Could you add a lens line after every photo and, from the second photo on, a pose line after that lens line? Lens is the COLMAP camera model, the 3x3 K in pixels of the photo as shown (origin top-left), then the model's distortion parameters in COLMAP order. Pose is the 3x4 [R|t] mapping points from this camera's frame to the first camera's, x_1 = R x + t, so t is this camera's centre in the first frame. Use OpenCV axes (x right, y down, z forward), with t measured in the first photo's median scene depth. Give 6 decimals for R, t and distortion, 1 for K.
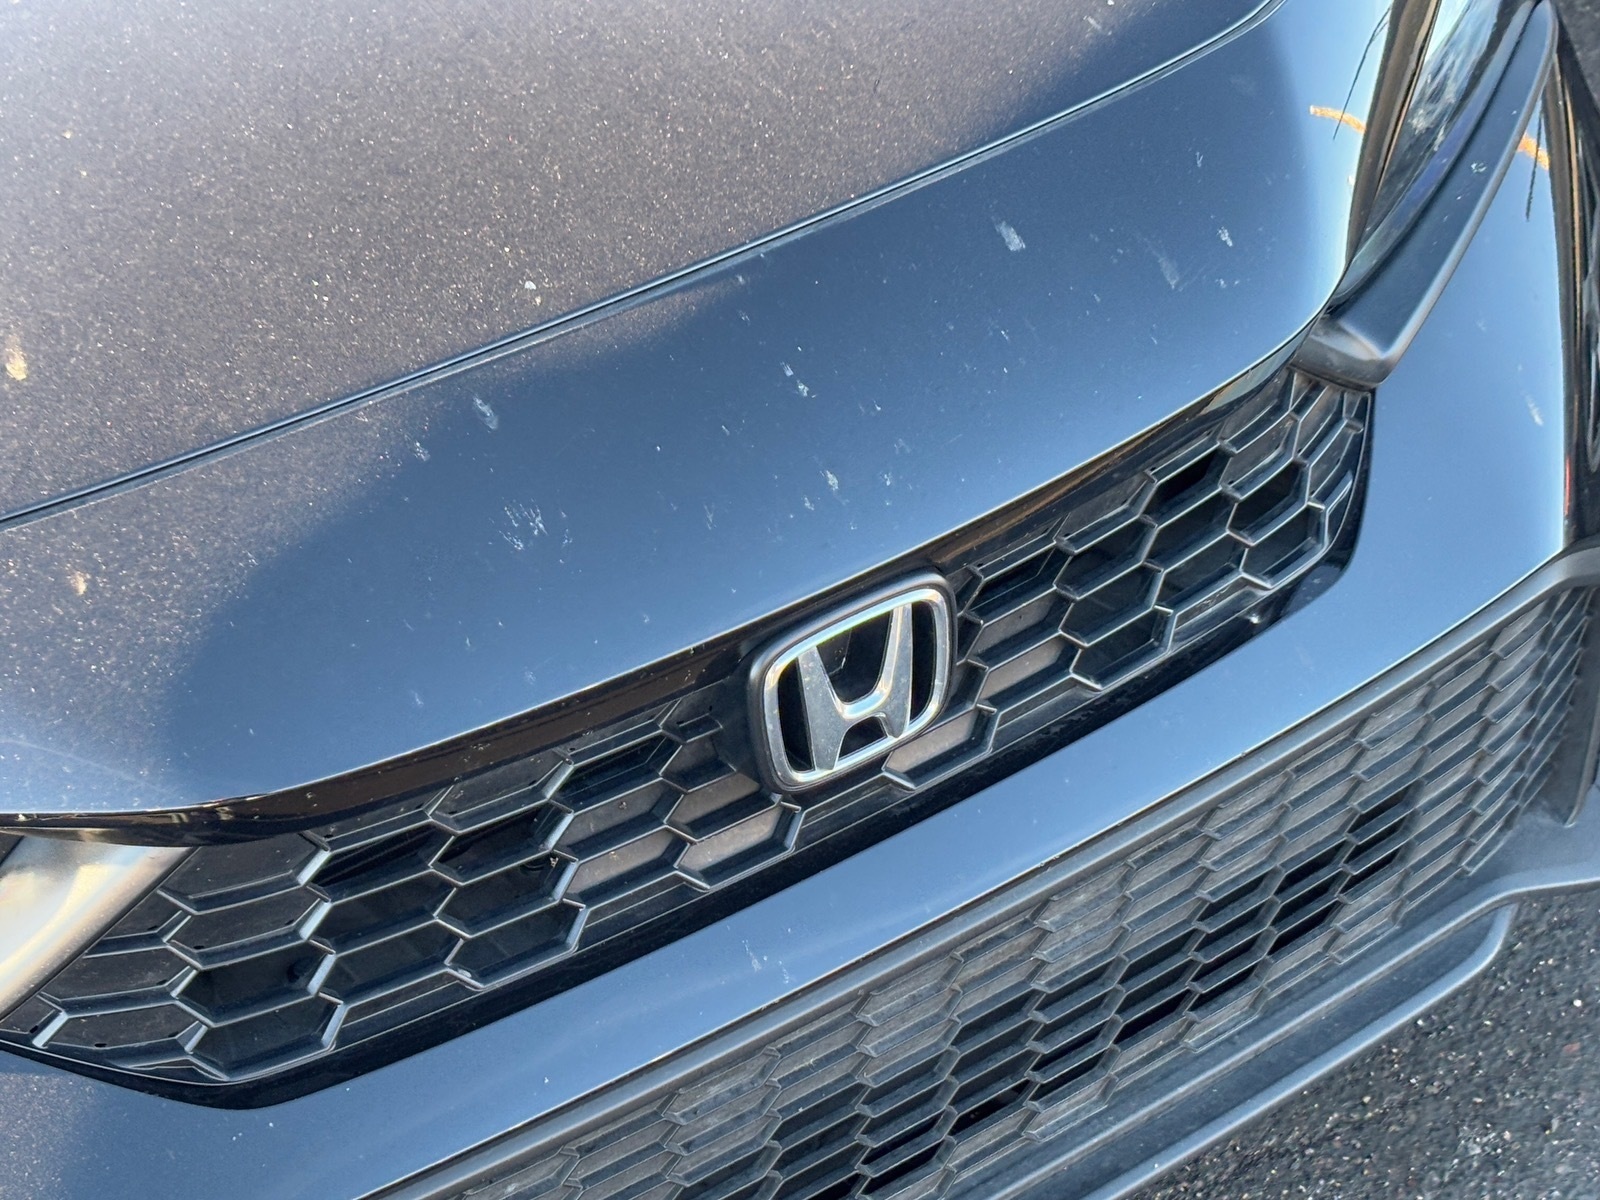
lens RADIAL K [[3228.8, 0, 800.3], [0, 3228.8, 598.5], [0, 0, 1]] dist [0.208680, 0.000000]
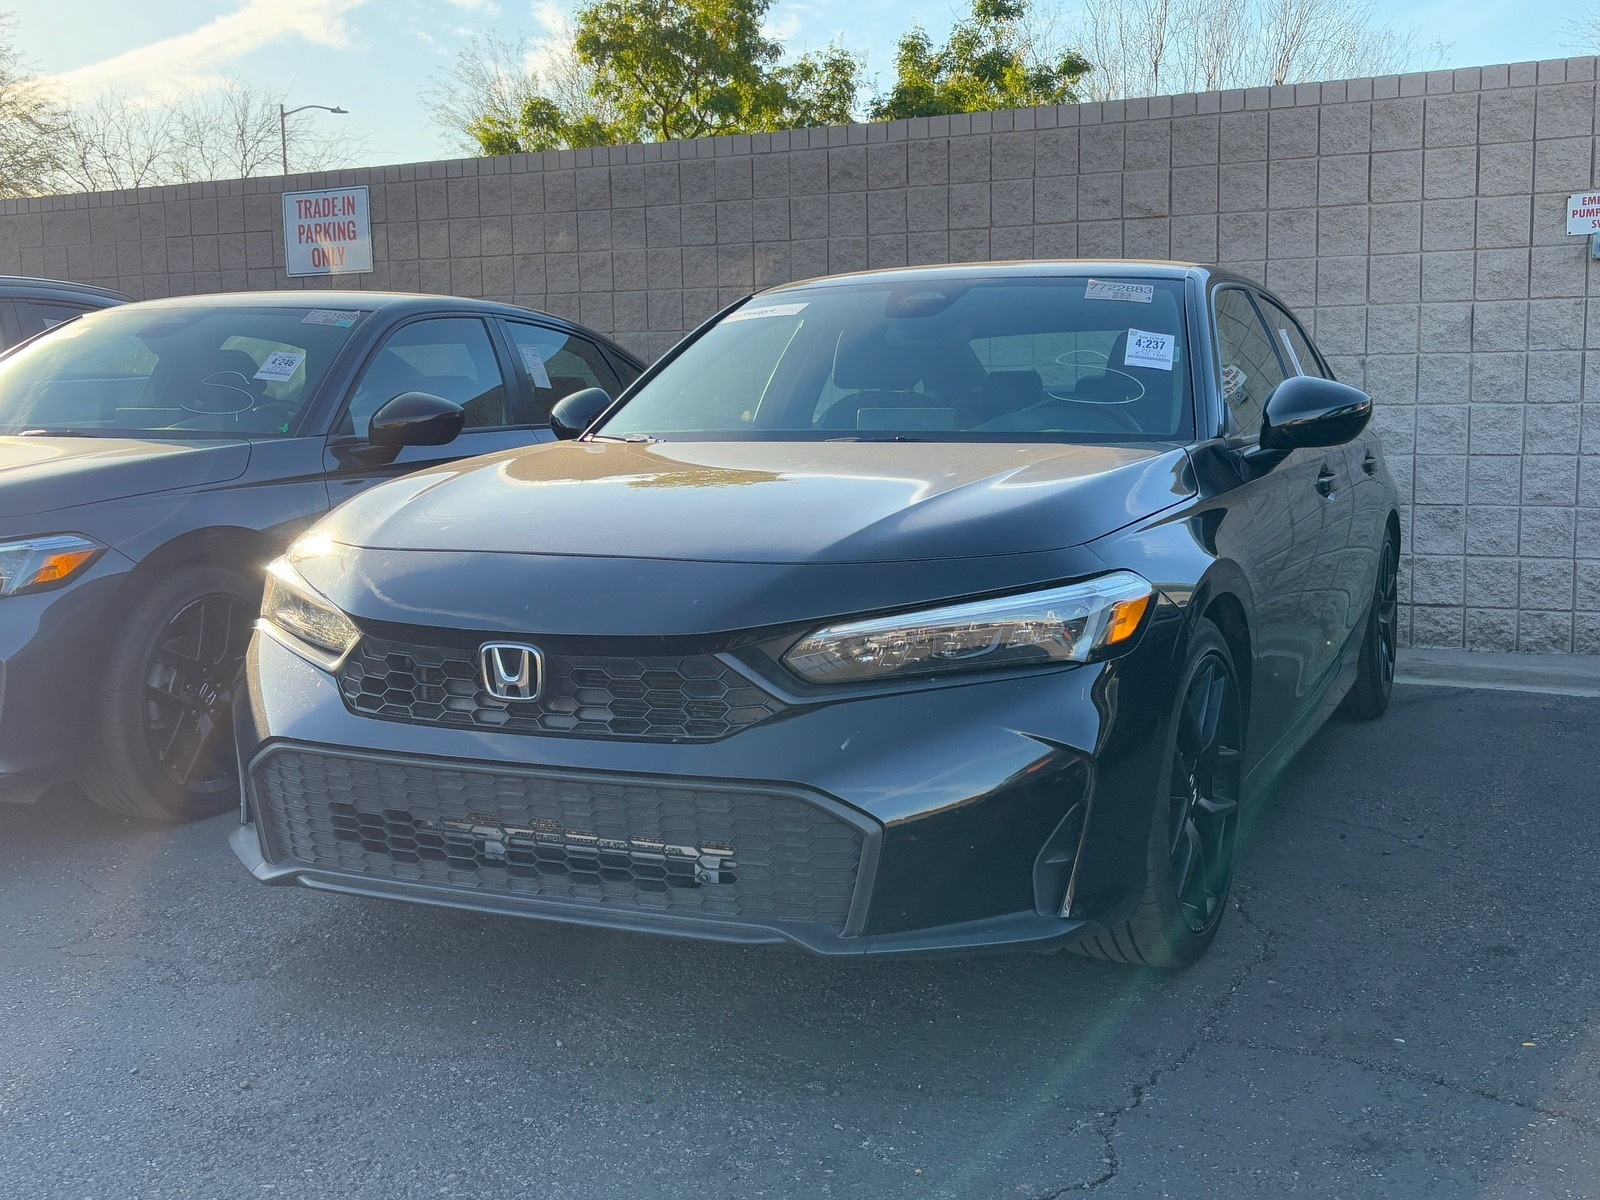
lens RADIAL K [[1764.1, 0, 798.3], [0, 1764.1, 606.5], [0, 0, 1]] dist [-0.019497, 0.000000]
pose [[0.530868, 0.211398, -0.820664, 1.460119], [-0.492903, 0.864762, -0.096089, 0.000162], [0.689367, 0.455518, 0.563273, 0.184043]]
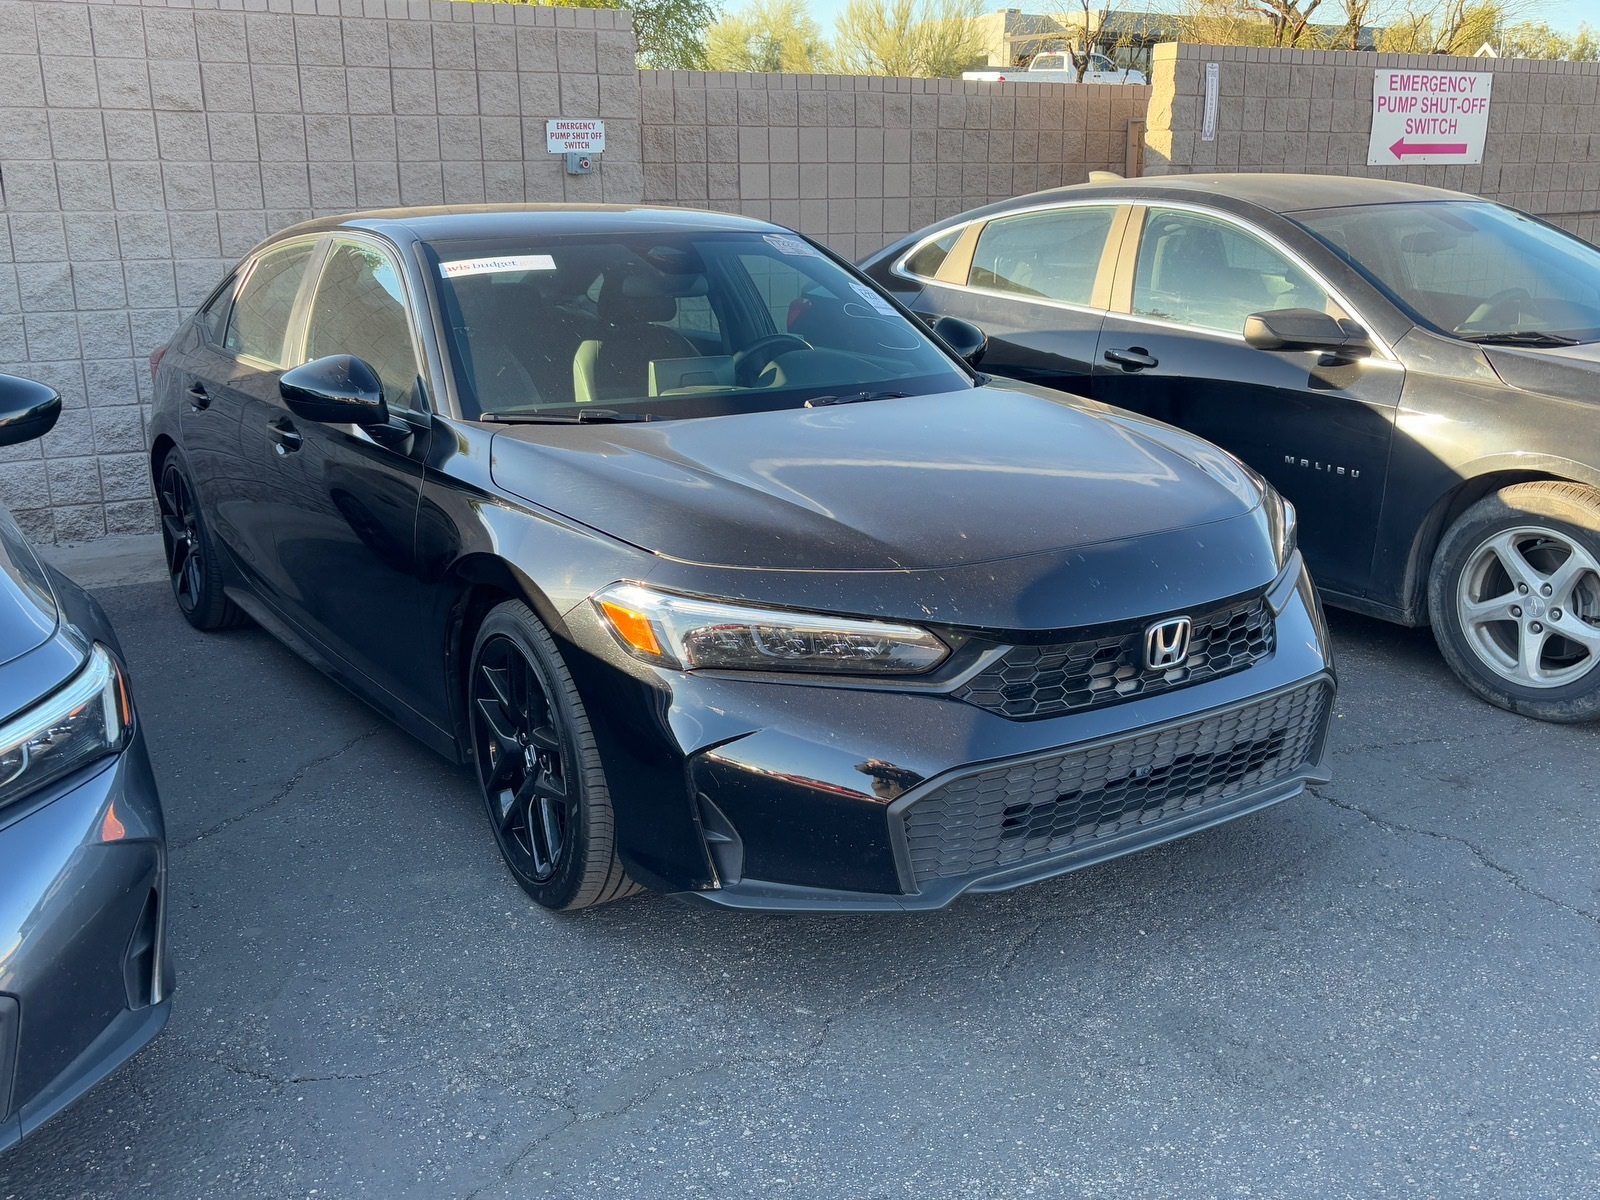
lens RADIAL K [[1537.0, 0, 797.0], [0, 1537.0, 595.3], [0, 0, 1]] dist [0.053590, 0.000000]
pose [[0.994193, 0.101308, 0.036279, -0.450577], [-0.085660, 0.949137, -0.302988, 0.518559], [-0.065128, 0.298121, 0.952304, -0.649771]]
